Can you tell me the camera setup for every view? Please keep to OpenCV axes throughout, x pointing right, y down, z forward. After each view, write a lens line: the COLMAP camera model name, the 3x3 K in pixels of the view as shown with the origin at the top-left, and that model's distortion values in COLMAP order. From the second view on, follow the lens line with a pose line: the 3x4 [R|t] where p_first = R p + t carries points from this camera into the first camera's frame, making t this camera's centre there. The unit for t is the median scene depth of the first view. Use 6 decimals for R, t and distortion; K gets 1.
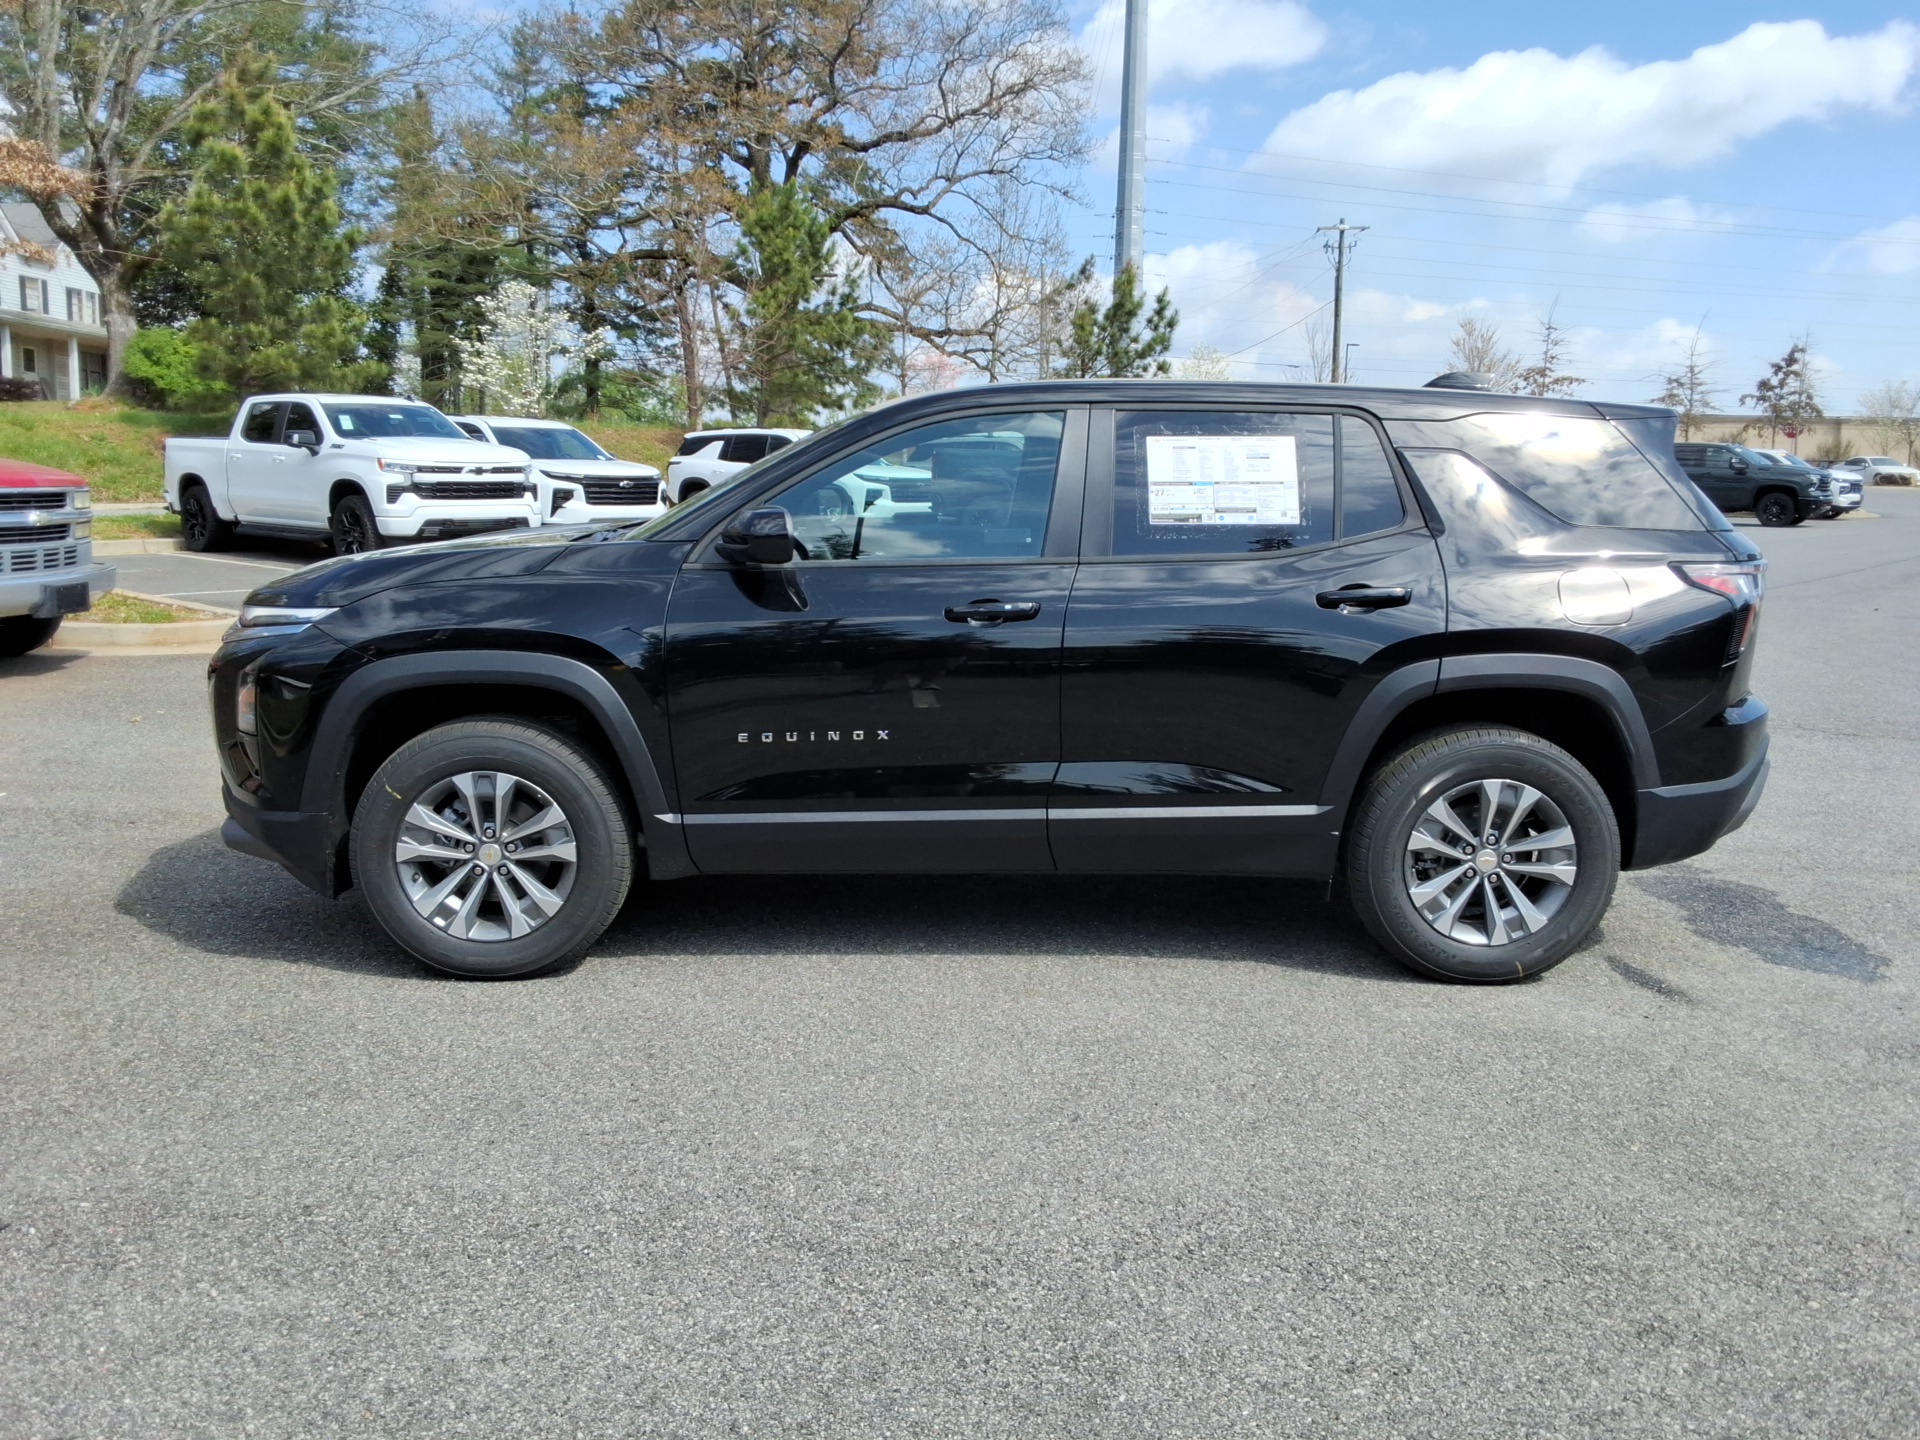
lens RADIAL K [[1530.5, 0, 972.1], [0, 1530.5, 696.9], [0, 0, 1]] dist [0.126019, -0.206249]
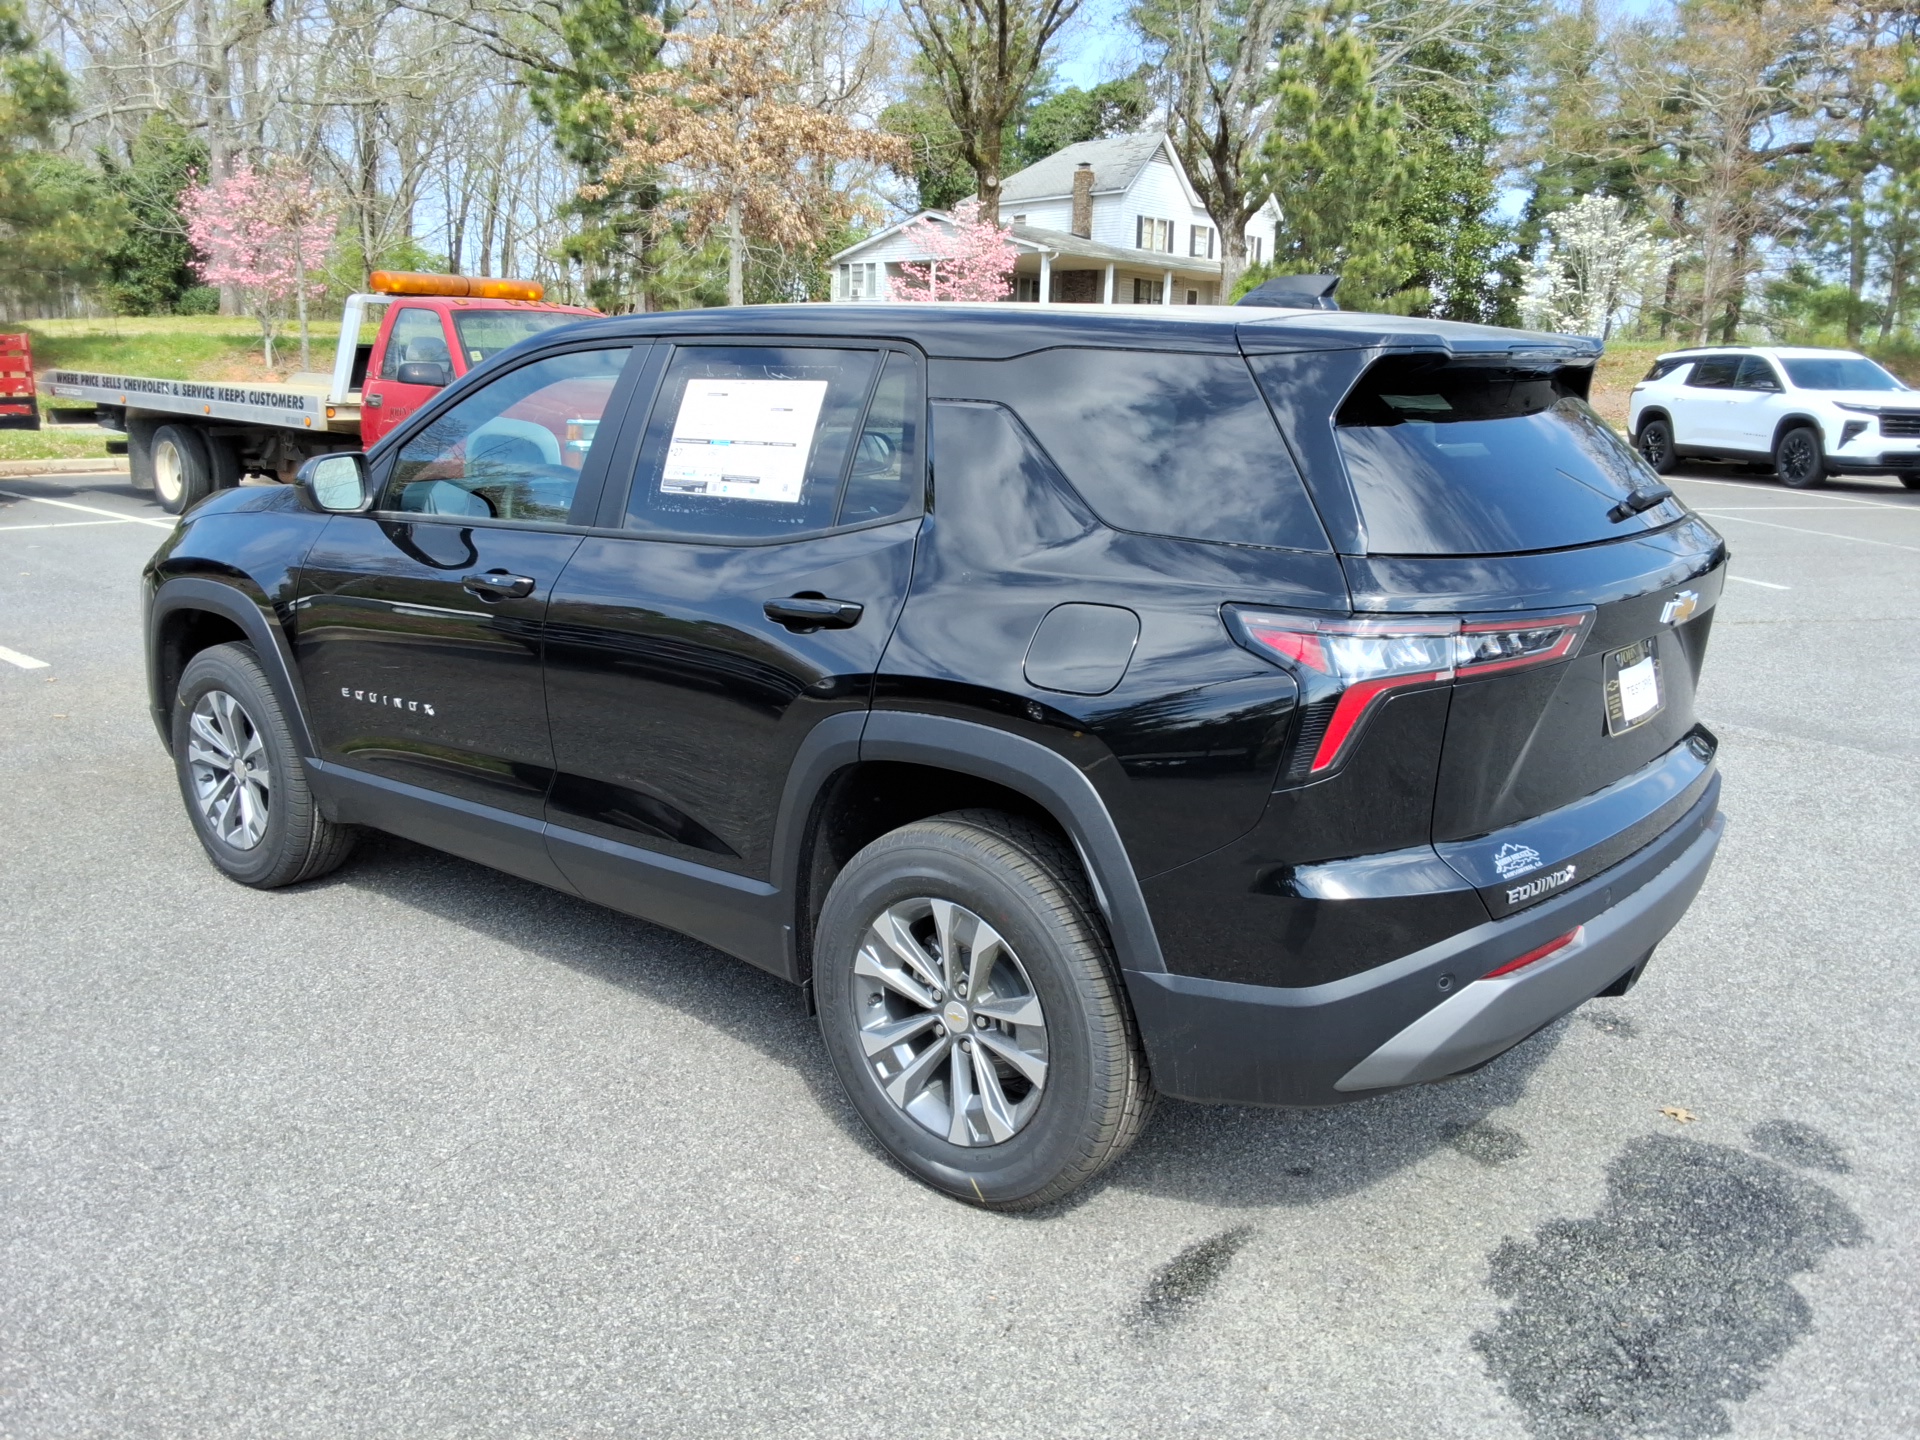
lens RADIAL K [[1530.5, 0, 972.1], [0, 1530.5, 696.9], [0, 0, 1]] dist [0.126019, -0.206249]
pose [[0.746504, 0.130615, -0.652435, 0.756003], [-0.100024, 0.991430, 0.084034, -0.089204], [0.657820, 0.002527, 0.753171, 0.500608]]
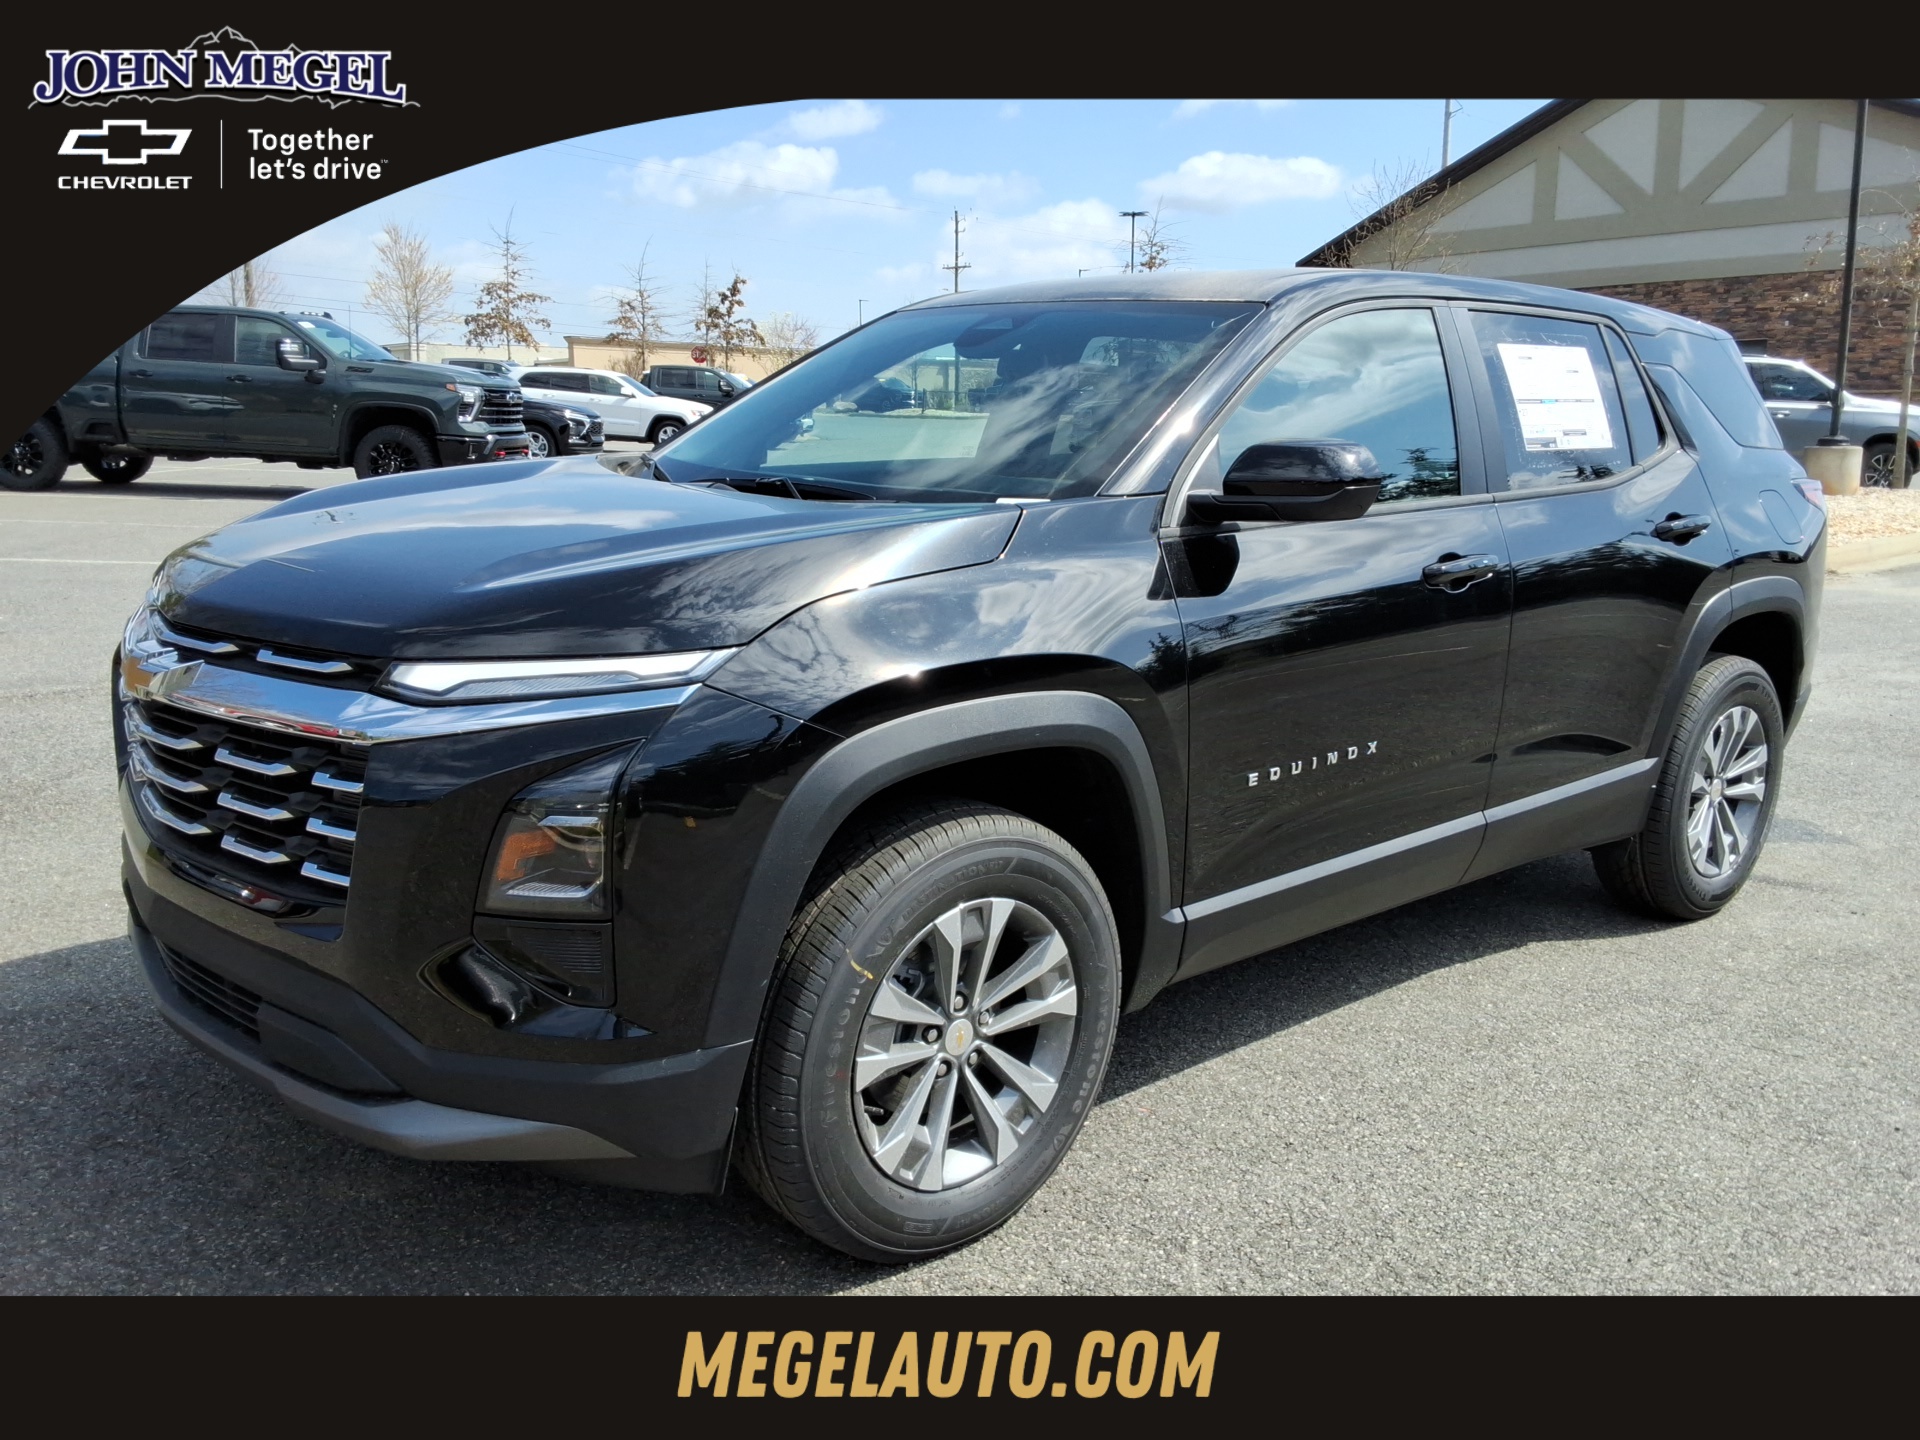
lens RADIAL K [[1524.2, 0, 982.1], [0, 1524.2, 709.6], [0, 0, 1]] dist [0.131999, -0.217994]
pose [[0.774553, -0.120620, 0.620902, -0.634863], [0.082820, 0.992537, 0.089501, -0.071958], [-0.627064, -0.017900, 0.778762, 0.525260]]
